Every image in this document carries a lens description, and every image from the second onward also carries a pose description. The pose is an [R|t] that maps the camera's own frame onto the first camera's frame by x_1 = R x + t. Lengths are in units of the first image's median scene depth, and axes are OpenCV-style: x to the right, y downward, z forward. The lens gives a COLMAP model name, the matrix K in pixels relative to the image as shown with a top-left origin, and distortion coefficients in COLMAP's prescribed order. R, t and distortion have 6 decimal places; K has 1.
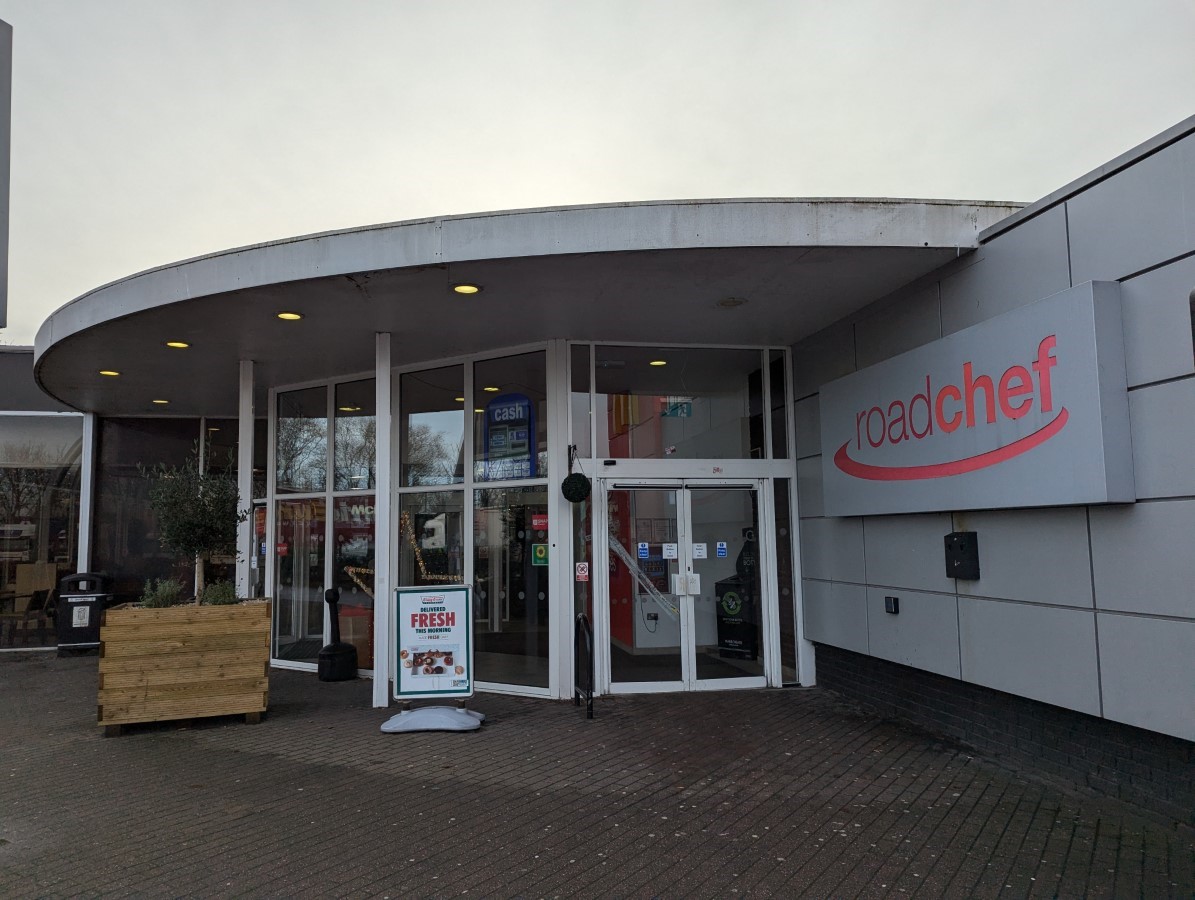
lens RADIAL K [[836.0, 0, 597.6], [0, 836.0, 452.1], [0, 0, 1]] dist [0.031900, -0.016341]
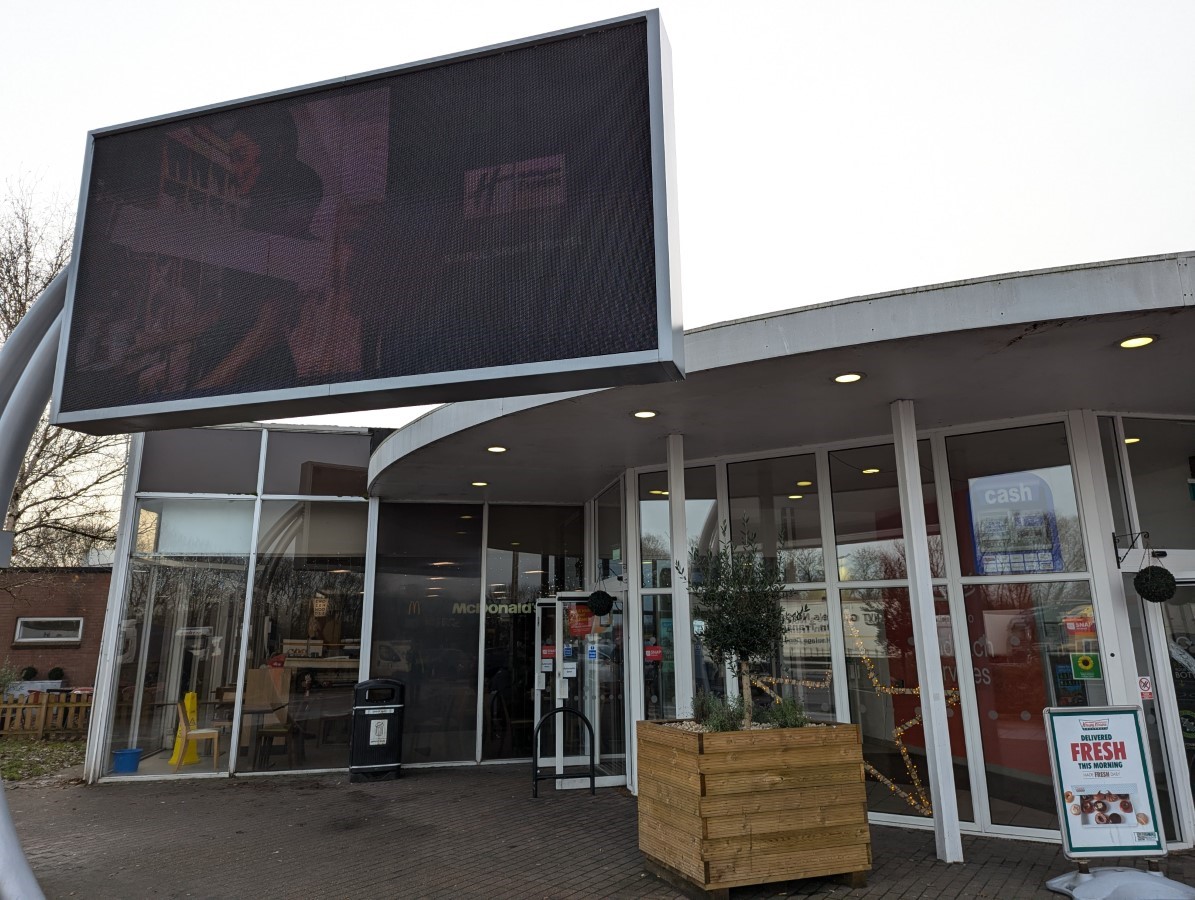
lens RADIAL K [[836.0, 0, 568.6], [0, 836.0, 430.2], [0, 0, 1]] dist [0.031900, -0.016341]
pose [[0.999960, 0.005982, 0.006663, -0.704937], [-0.004979, 0.989923, -0.141522, 0.015348], [-0.007443, 0.141483, 0.989913, 0.168423]]
